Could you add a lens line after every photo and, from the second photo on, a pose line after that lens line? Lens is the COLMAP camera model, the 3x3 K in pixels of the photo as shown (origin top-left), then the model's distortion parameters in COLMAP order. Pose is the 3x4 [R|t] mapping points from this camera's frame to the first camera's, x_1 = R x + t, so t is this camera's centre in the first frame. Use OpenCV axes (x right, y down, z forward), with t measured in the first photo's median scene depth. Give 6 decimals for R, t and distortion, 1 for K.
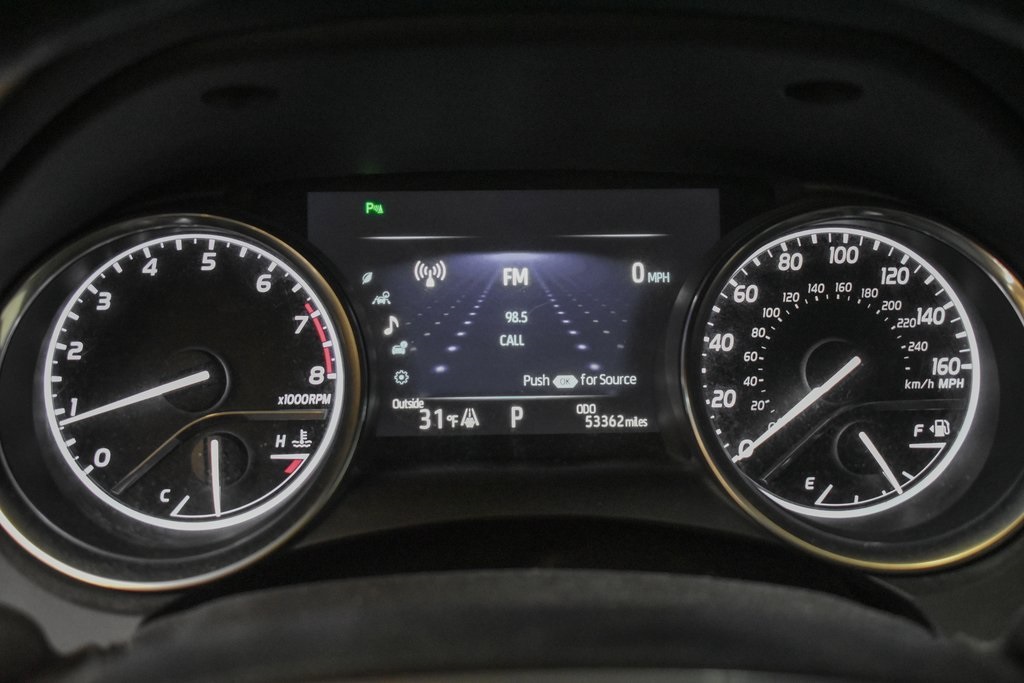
lens RADIAL K [[1142.7, 0, 517.2], [0, 1142.7, 336.5], [0, 0, 1]] dist [0.014047, 0.000000]
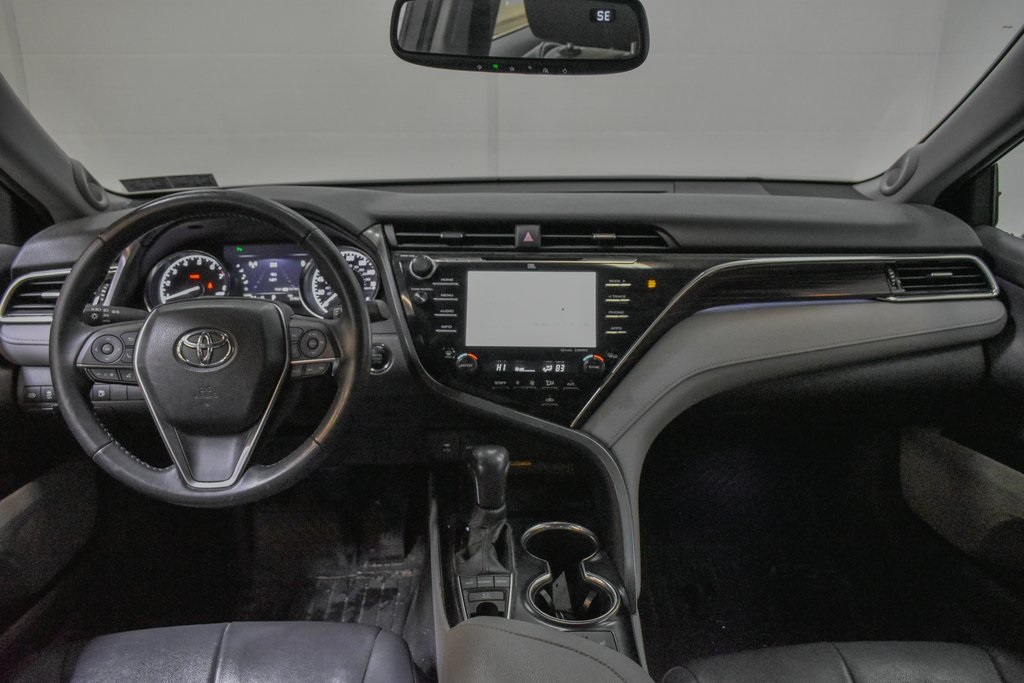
lens RADIAL K [[800.2, 0, 511.3], [0, 800.2, 333.2], [0, 0, 1]] dist [0.023434, 0.001392]
pose [[0.999813, -0.018813, -0.004538, 0.896689], [0.018727, 0.999659, -0.018177, 0.273490], [0.004879, 0.018088, 0.999824, -1.974324]]
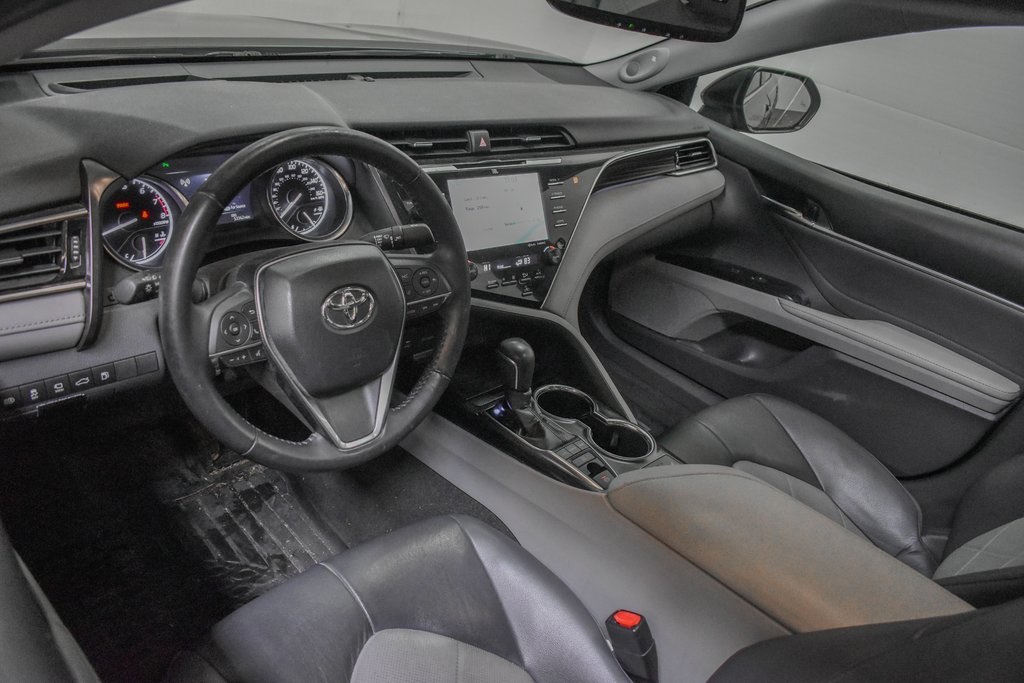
lens RADIAL K [[800.2, 0, 499.0], [0, 800.2, 319.4], [0, 0, 1]] dist [0.023434, 0.001392]
pose [[0.736327, -0.212120, 0.642517, -1.050697], [0.055261, 0.965269, 0.255345, -0.227580], [-0.674366, -0.152512, 0.722476, -1.503937]]
